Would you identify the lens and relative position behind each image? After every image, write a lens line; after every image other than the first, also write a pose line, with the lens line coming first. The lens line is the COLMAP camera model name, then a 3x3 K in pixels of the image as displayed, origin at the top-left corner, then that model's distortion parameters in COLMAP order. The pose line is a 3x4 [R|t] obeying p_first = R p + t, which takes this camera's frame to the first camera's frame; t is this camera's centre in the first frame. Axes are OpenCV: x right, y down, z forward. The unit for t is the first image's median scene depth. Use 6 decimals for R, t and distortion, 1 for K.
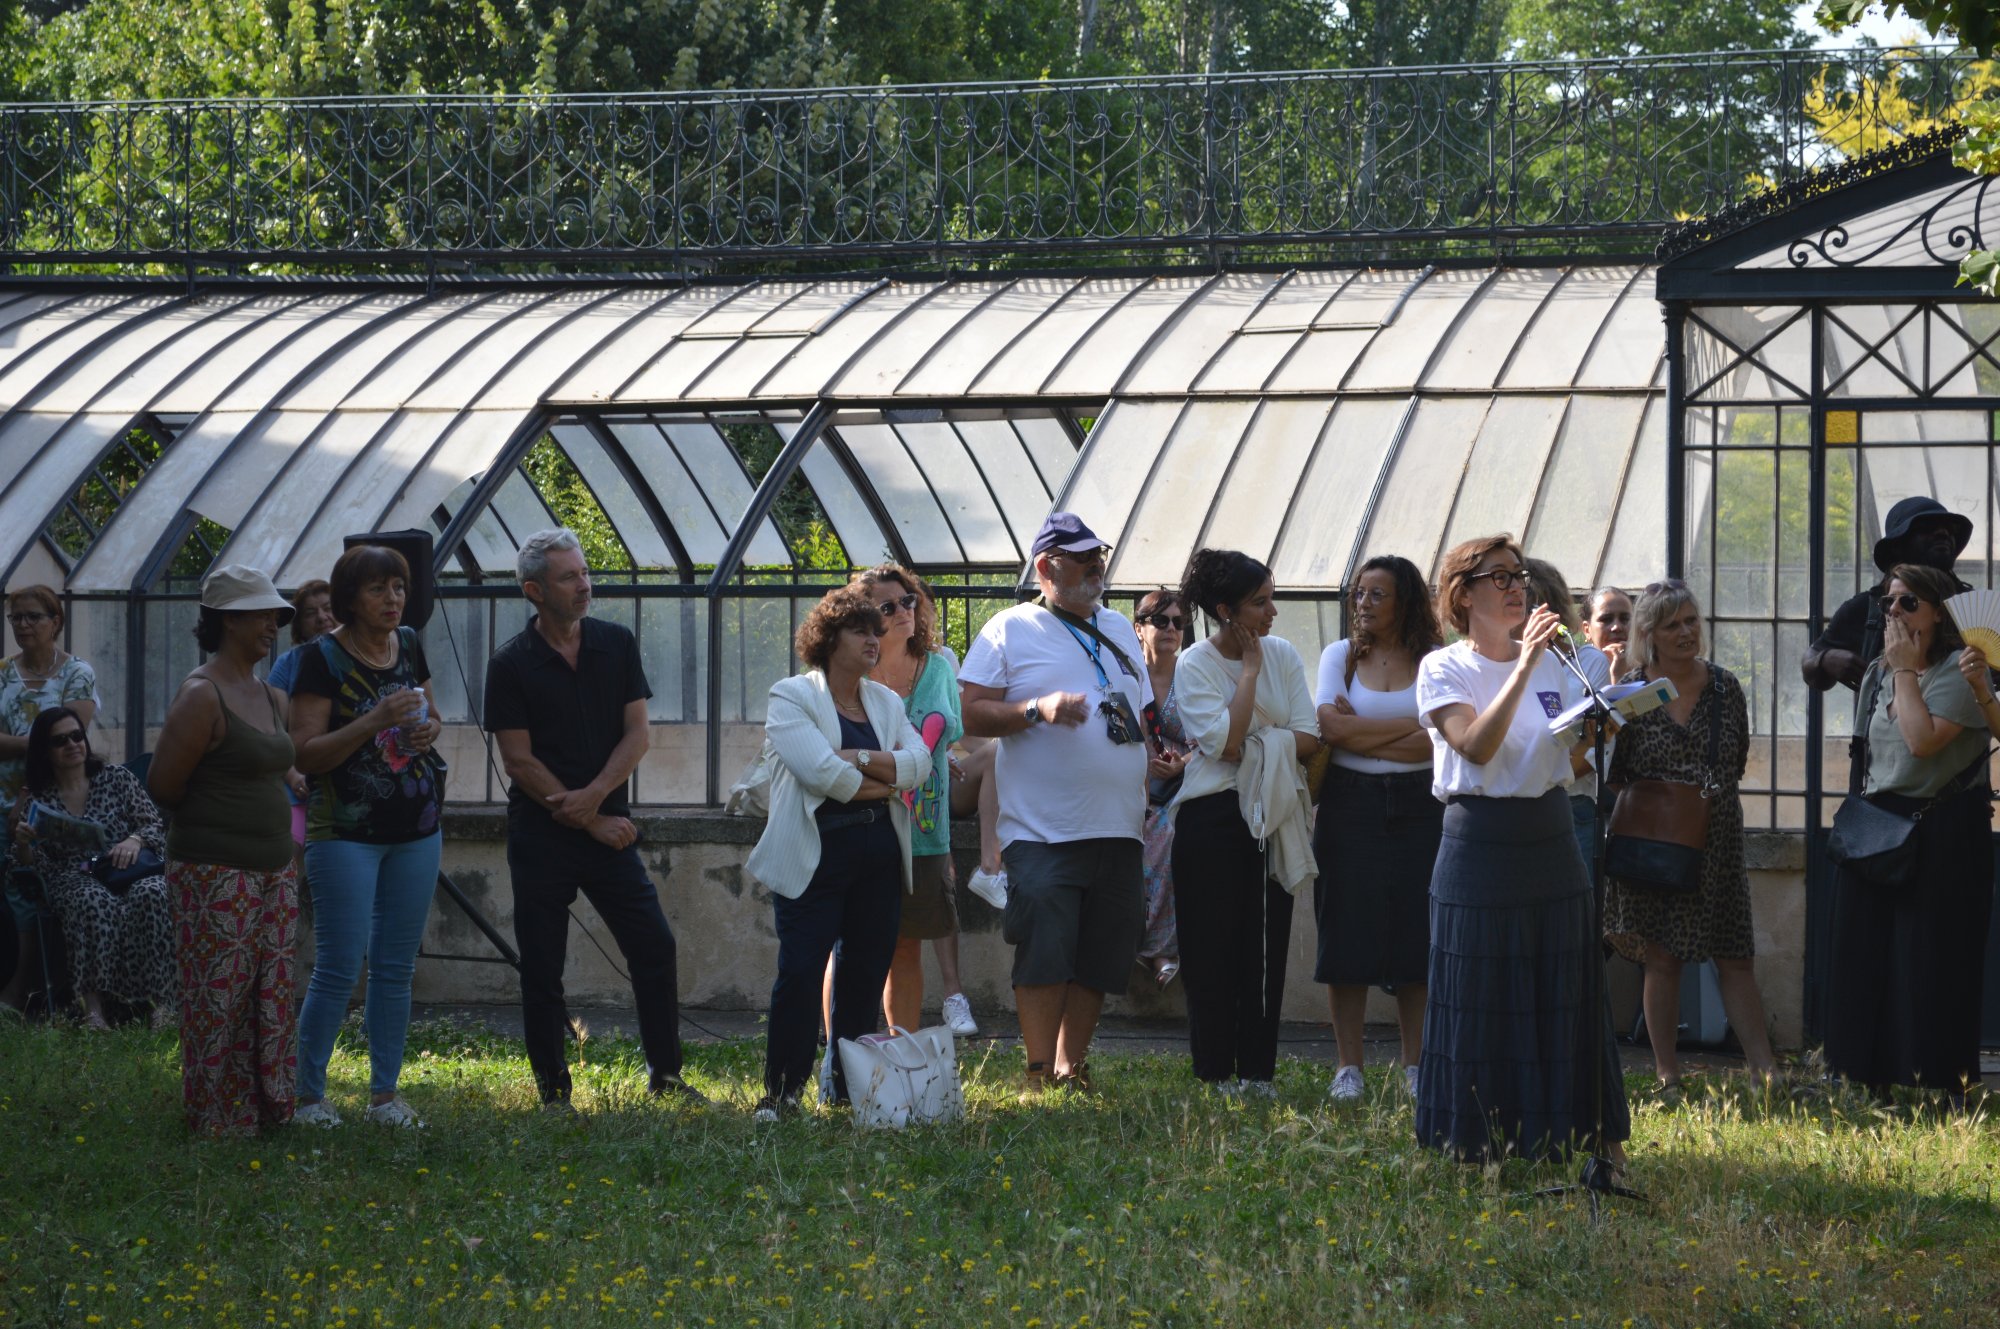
lens RADIAL K [[4568.4, 0, 989.5], [0, 4568.4, 665.2], [0, 0, 1]] dist [0.016336, 0.000000]
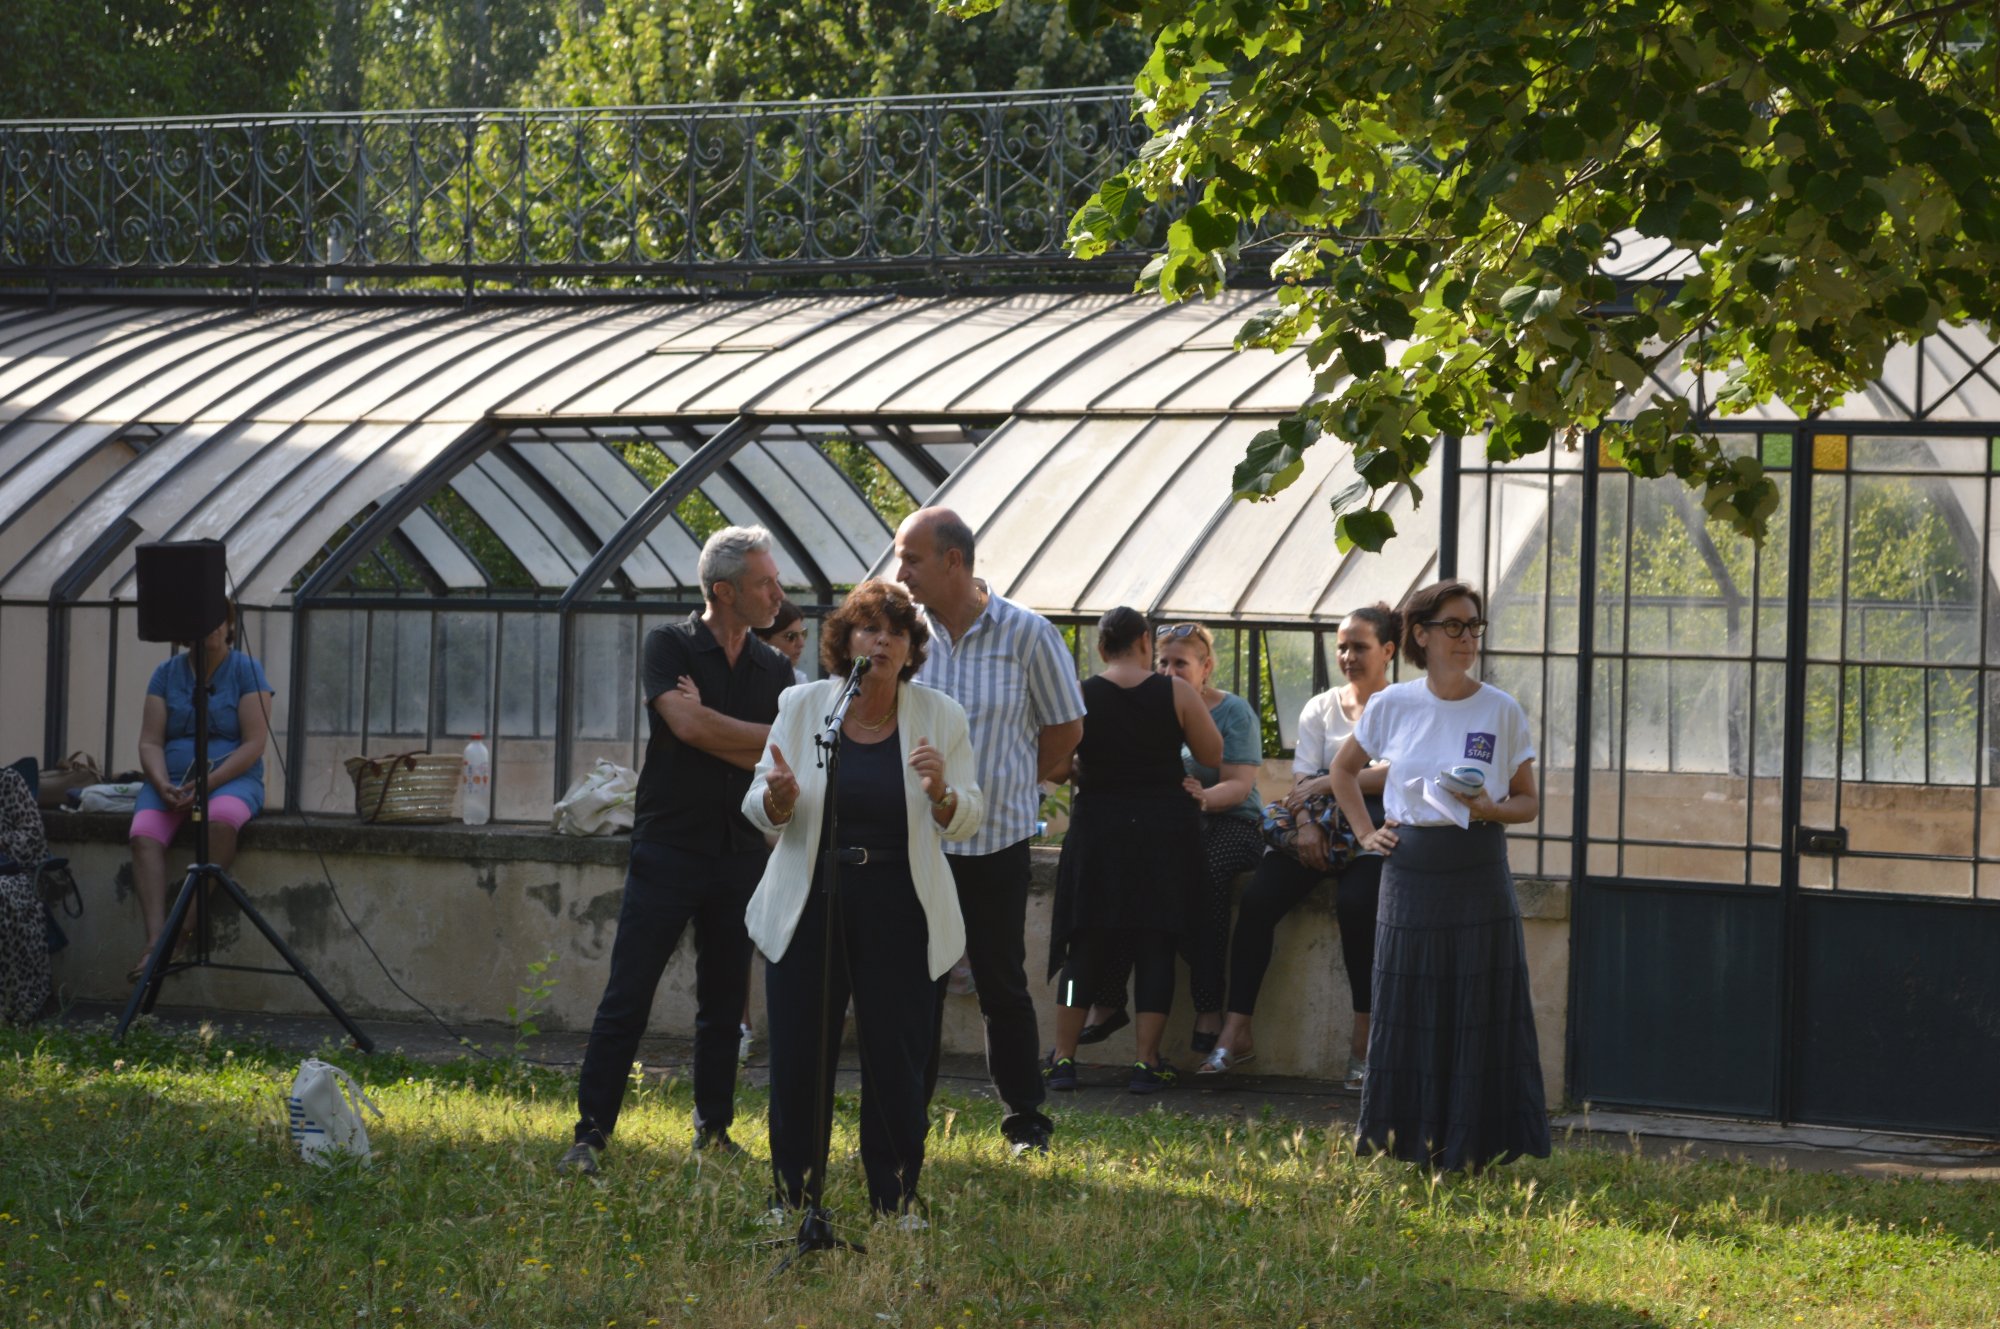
lens RADIAL K [[4568.4, 0, 988.6], [0, 4568.4, 672.4], [0, 0, 1]] dist [0.016336, 0.000000]
pose [[0.981248, 0.019807, -0.191731, 0.209808], [-0.020777, 0.999779, -0.003048, -0.000790], [0.191628, 0.006974, 0.981443, 0.045646]]
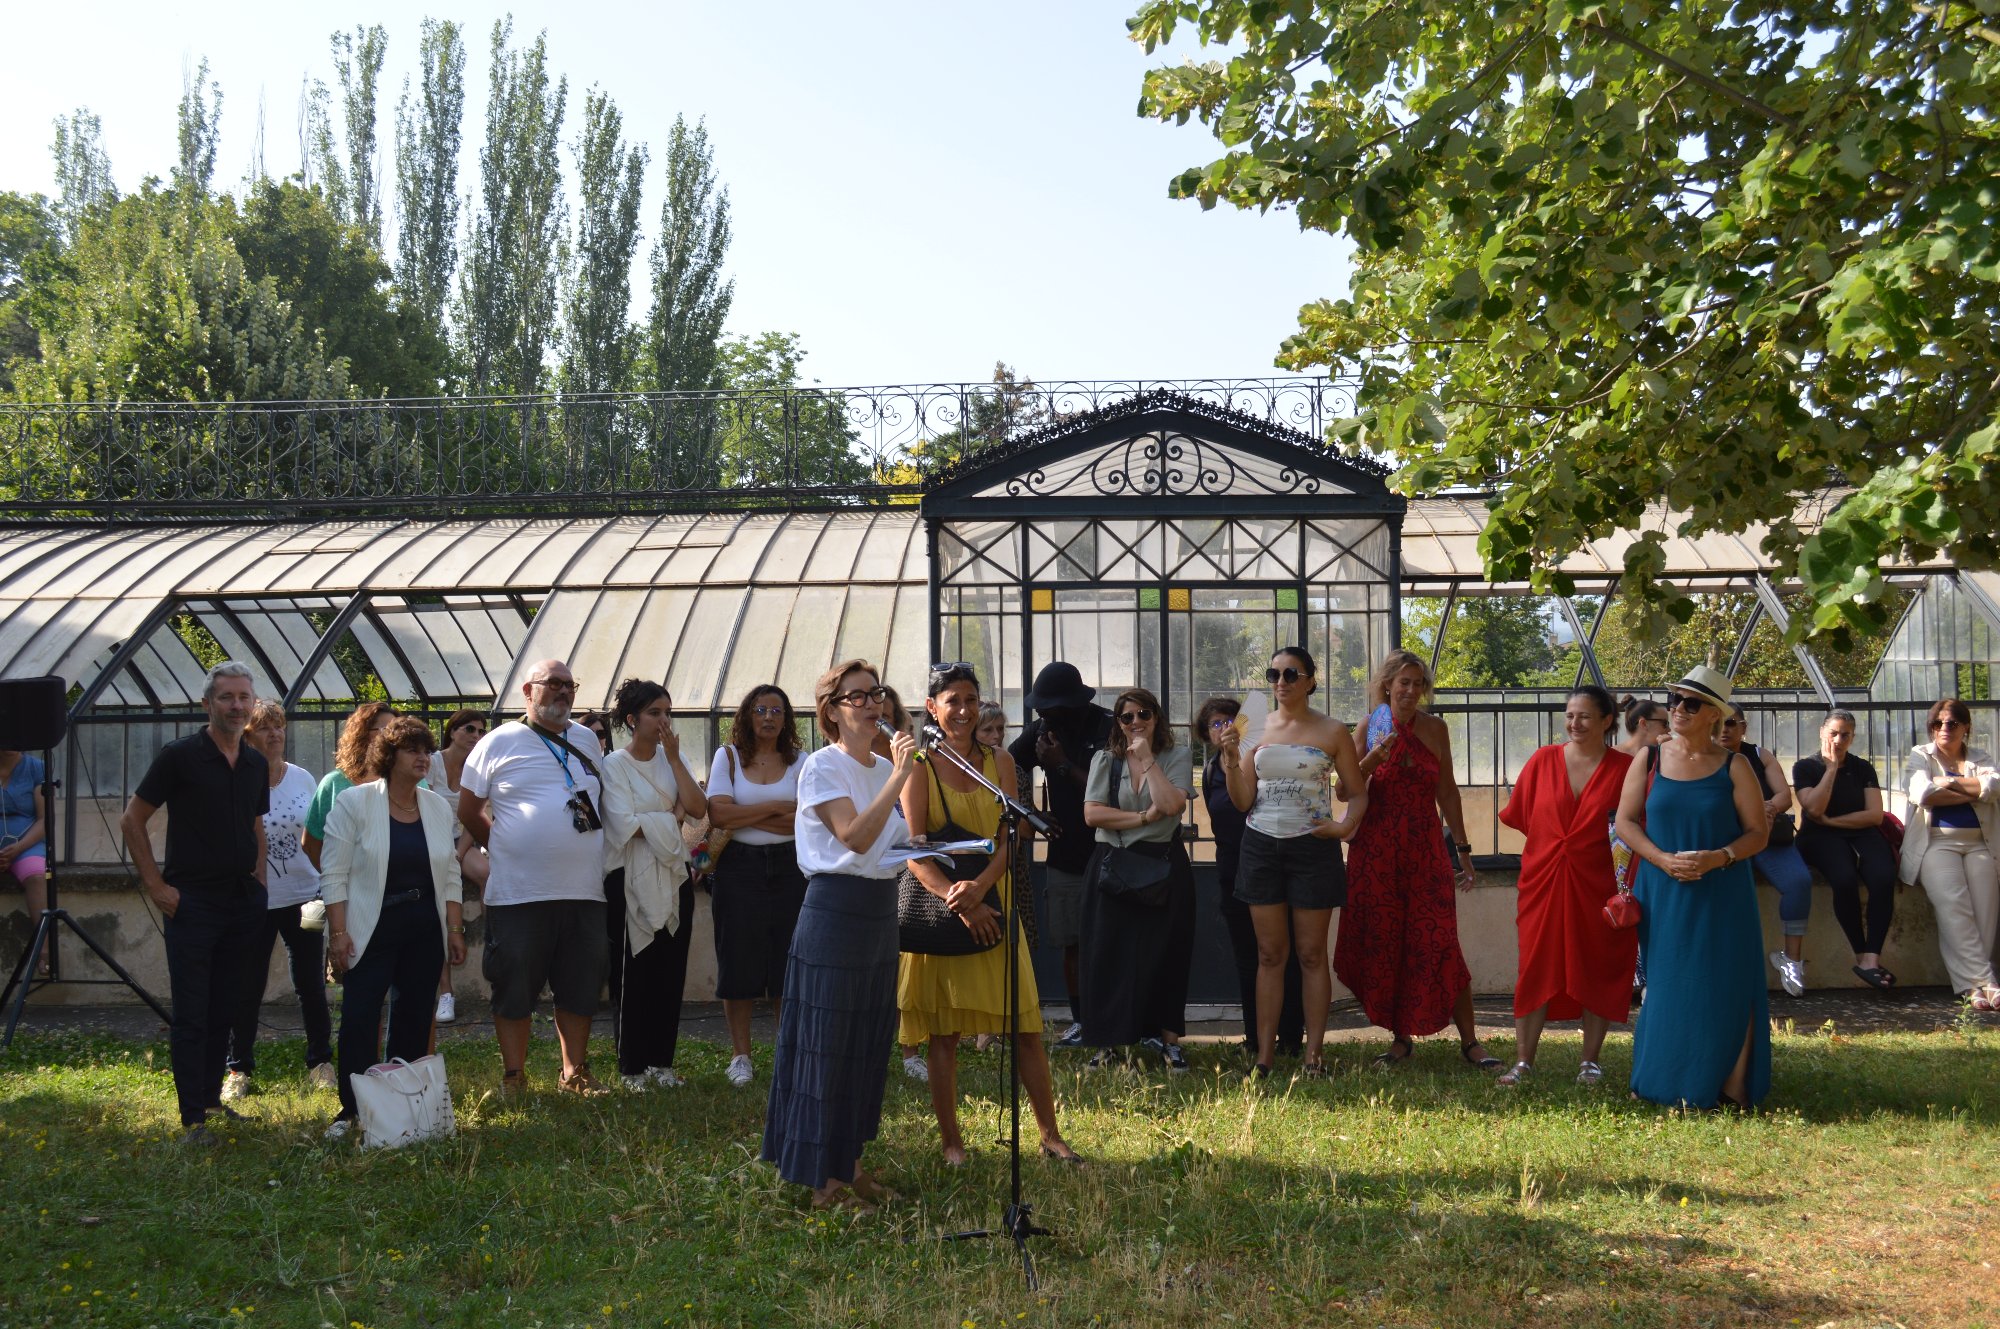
lens RADIAL K [[2005.7, 0, 1002.8], [0, 2005.7, 654.0], [0, 0, 1]] dist [-0.066435, 0.000000]
pose [[0.967153, -0.006905, 0.254101, 0.001779], [0.017628, 0.999046, -0.039947, -0.006345], [-0.253583, 0.043114, 0.966352, 0.306264]]
